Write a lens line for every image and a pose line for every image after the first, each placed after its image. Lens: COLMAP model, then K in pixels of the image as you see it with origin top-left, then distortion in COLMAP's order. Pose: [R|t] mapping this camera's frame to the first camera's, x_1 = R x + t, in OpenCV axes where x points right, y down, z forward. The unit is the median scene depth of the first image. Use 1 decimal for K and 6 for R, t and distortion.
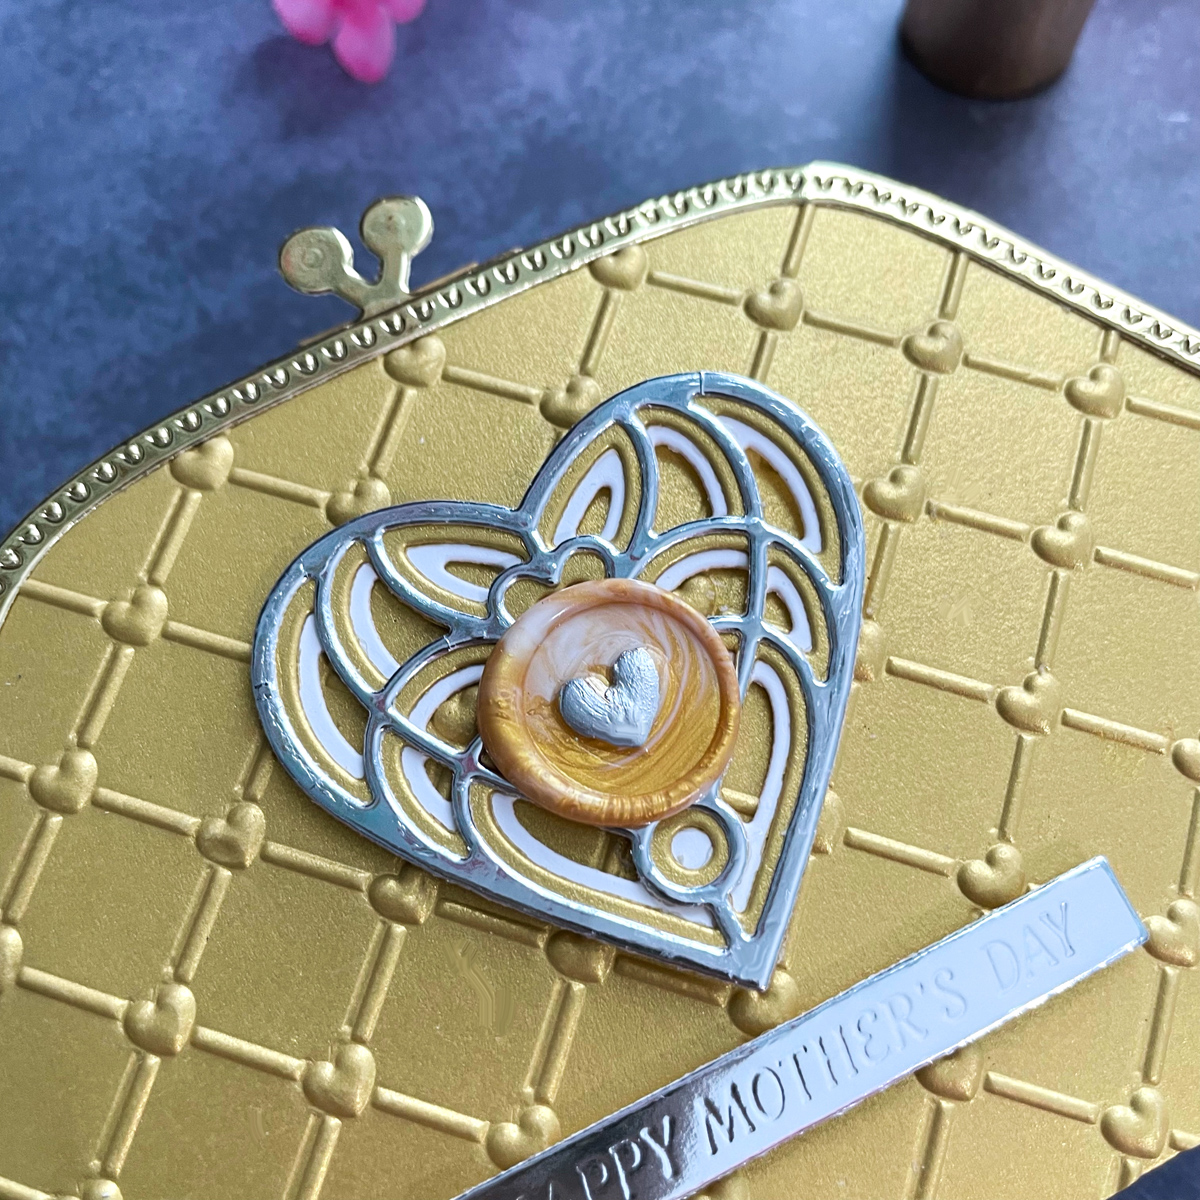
lens RADIAL K [[1298.1, 0, 600.4], [0, 1298.1, 598.4], [0, 0, 1]] dist [-0.020581, 0.000000]
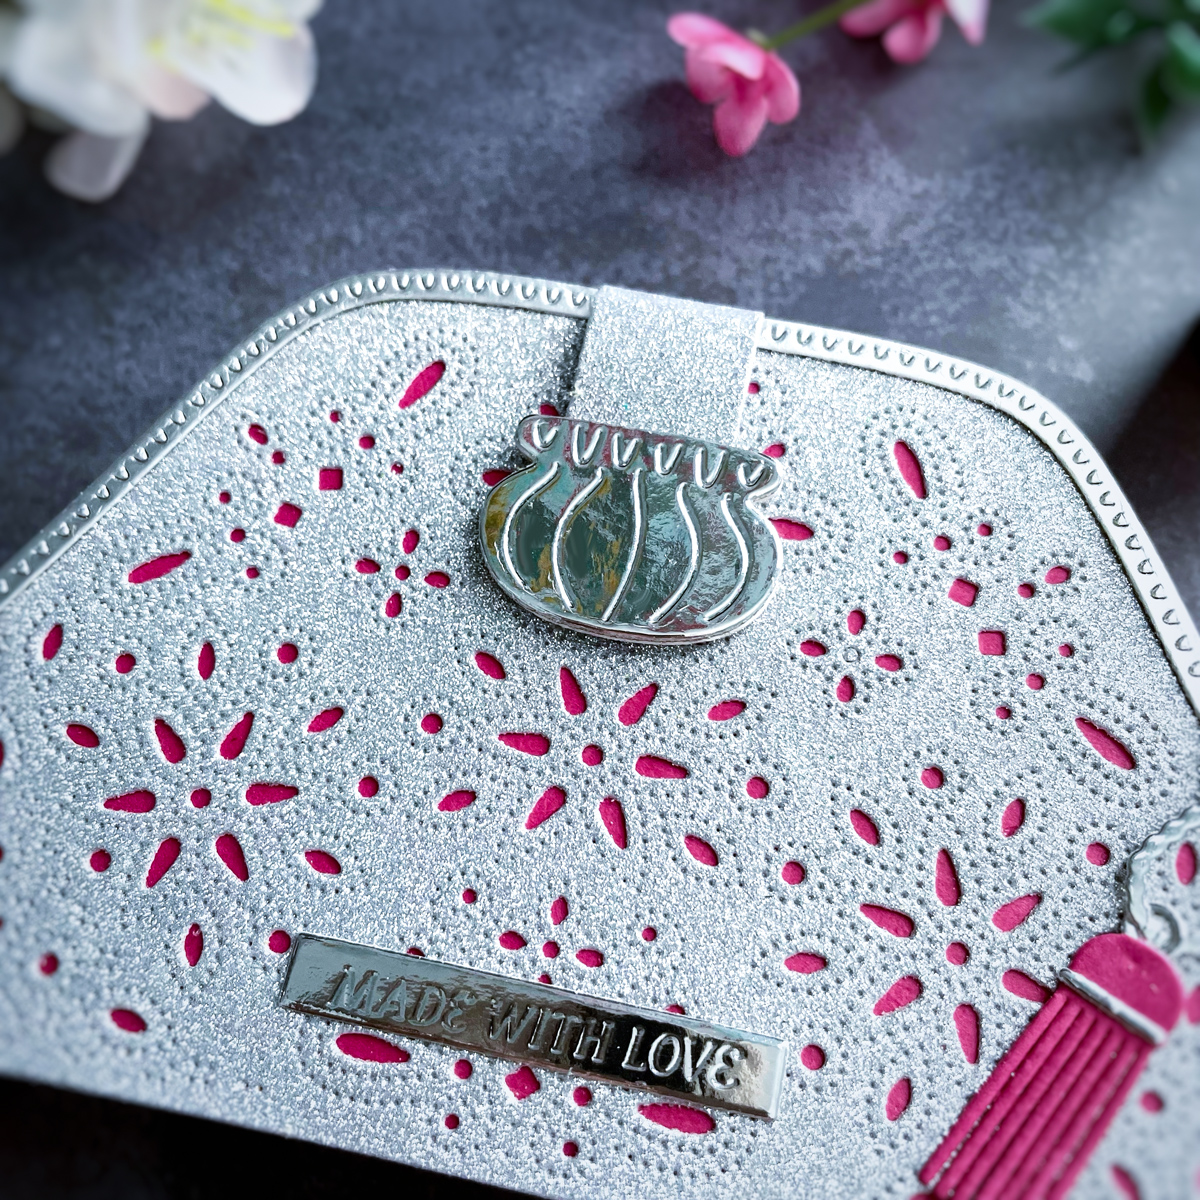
lens RADIAL K [[1276.4, 0, 609.0], [0, 1276.4, 594.5], [0, 0, 1]] dist [-0.013985, 0.000000]
pose [[0.870870, 0.463053, -0.164827, 0.136951], [-0.455355, 0.886329, 0.084102, -0.166808], [0.185035, 0.001813, 0.982730, -0.149471]]
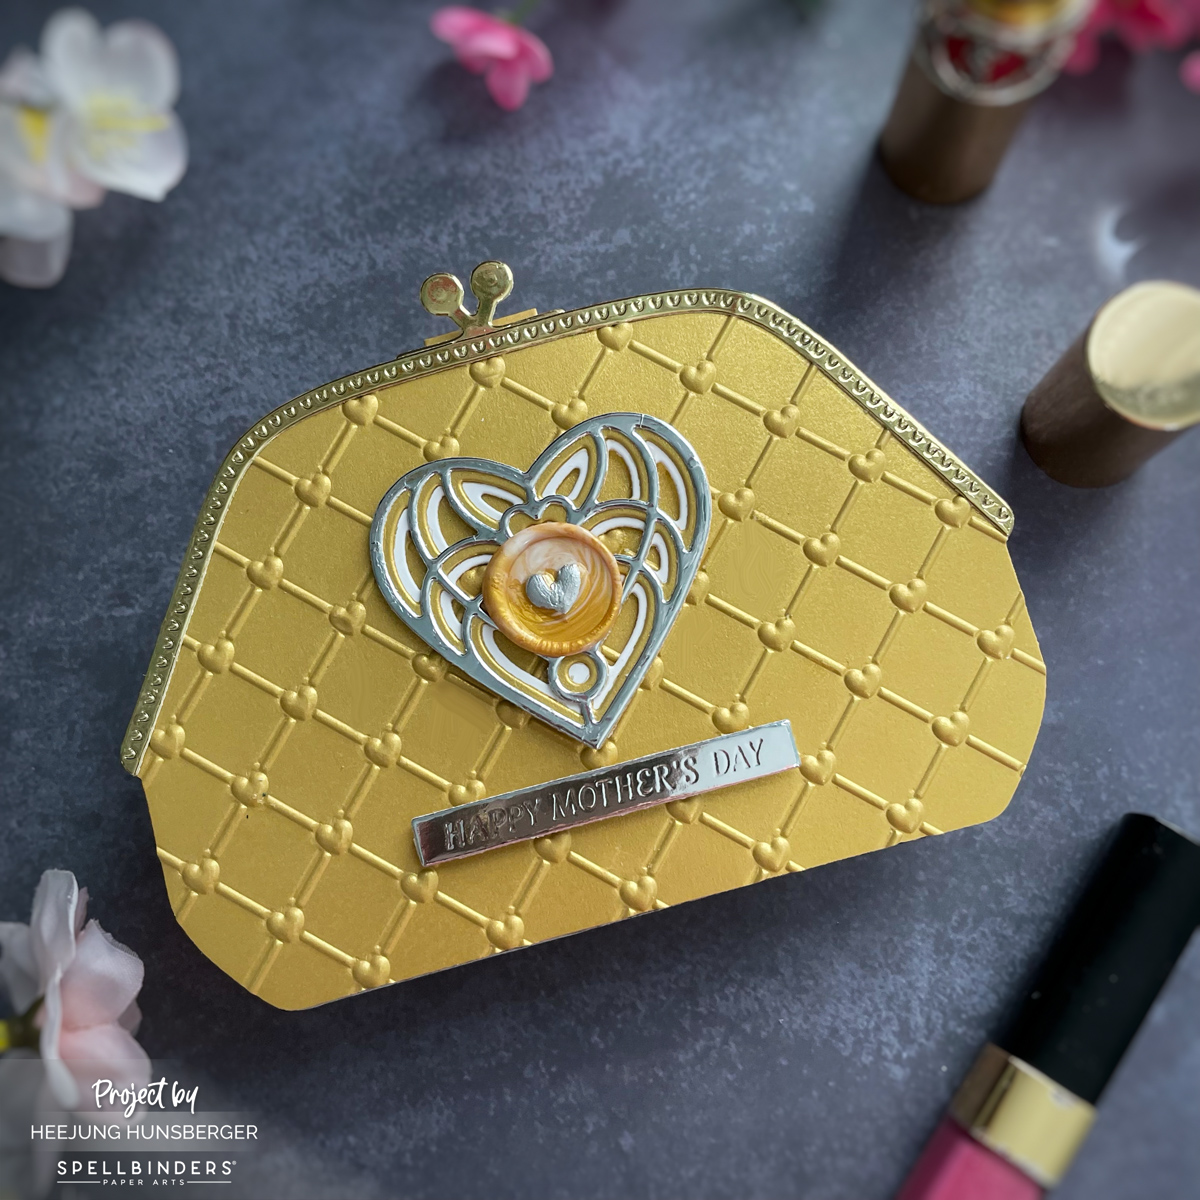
lens RADIAL K [[1276.4, 0, 600.6], [0, 1276.4, 606.9], [0, 0, 1]] dist [-0.013985, 0.000000]
pose [[0.978973, 0.198769, -0.045861, 0.153754], [-0.185701, 0.961428, 0.202909, -0.264692], [0.084424, -0.190126, 0.978123, -0.755455]]
